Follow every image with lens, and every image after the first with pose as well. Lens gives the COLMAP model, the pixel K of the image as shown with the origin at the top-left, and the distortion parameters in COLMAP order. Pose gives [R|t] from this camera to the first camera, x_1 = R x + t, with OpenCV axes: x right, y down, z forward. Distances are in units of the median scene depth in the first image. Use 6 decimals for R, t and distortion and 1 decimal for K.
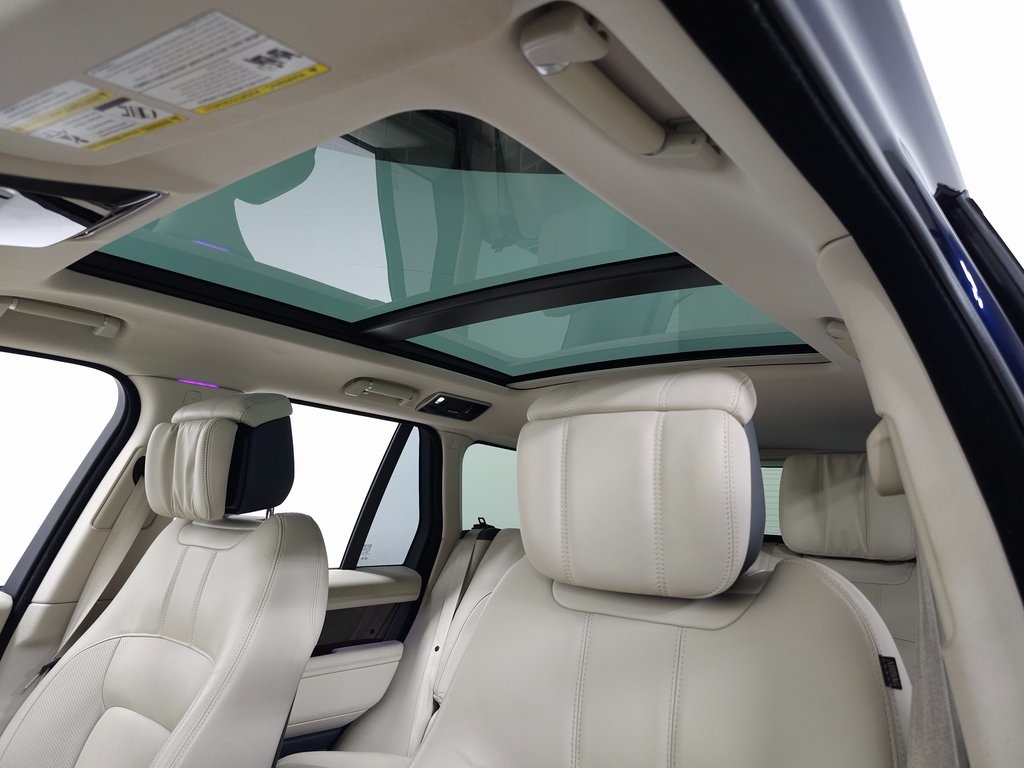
lens RADIAL K [[694.3, 0, 512.0], [0, 694.3, 384.0], [0, 0, 1]] dist [0.044154, -0.040431]
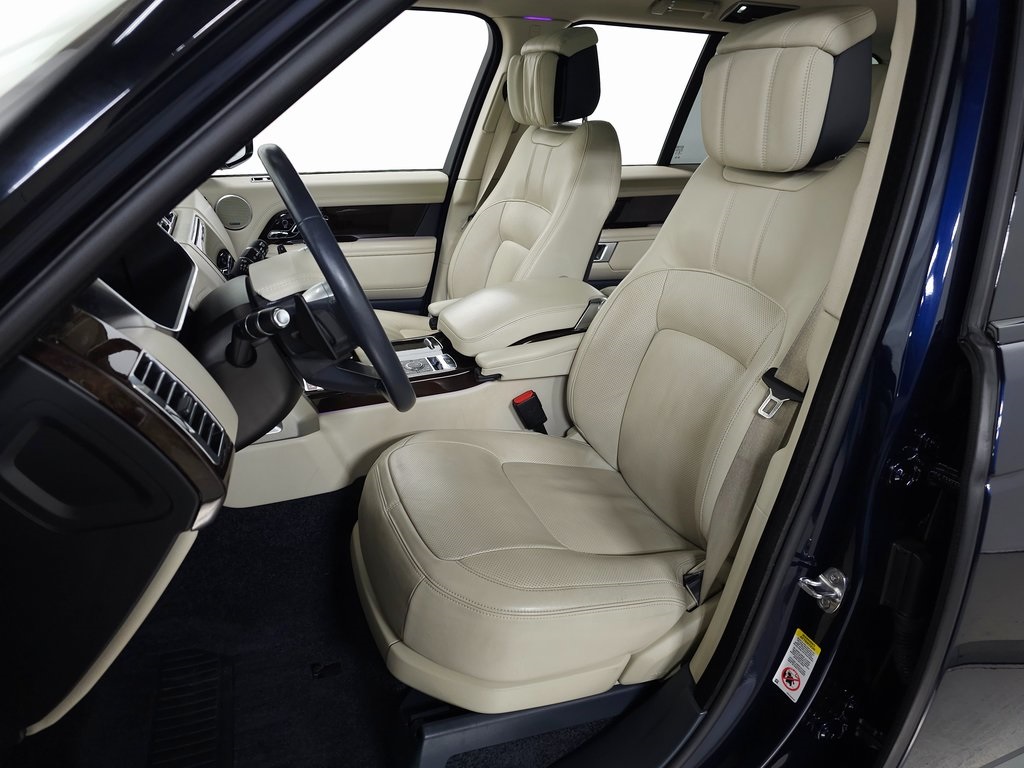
lens RADIAL K [[694.3, 0, 512.0], [0, 694.3, 384.0], [0, 0, 1]] dist [0.044154, -0.040431]
pose [[0.871068, 0.162697, -0.463433, 0.277744], [0.102753, 0.862301, 0.495861, -0.077034], [0.480294, -0.479548, 0.734406, -0.391895]]
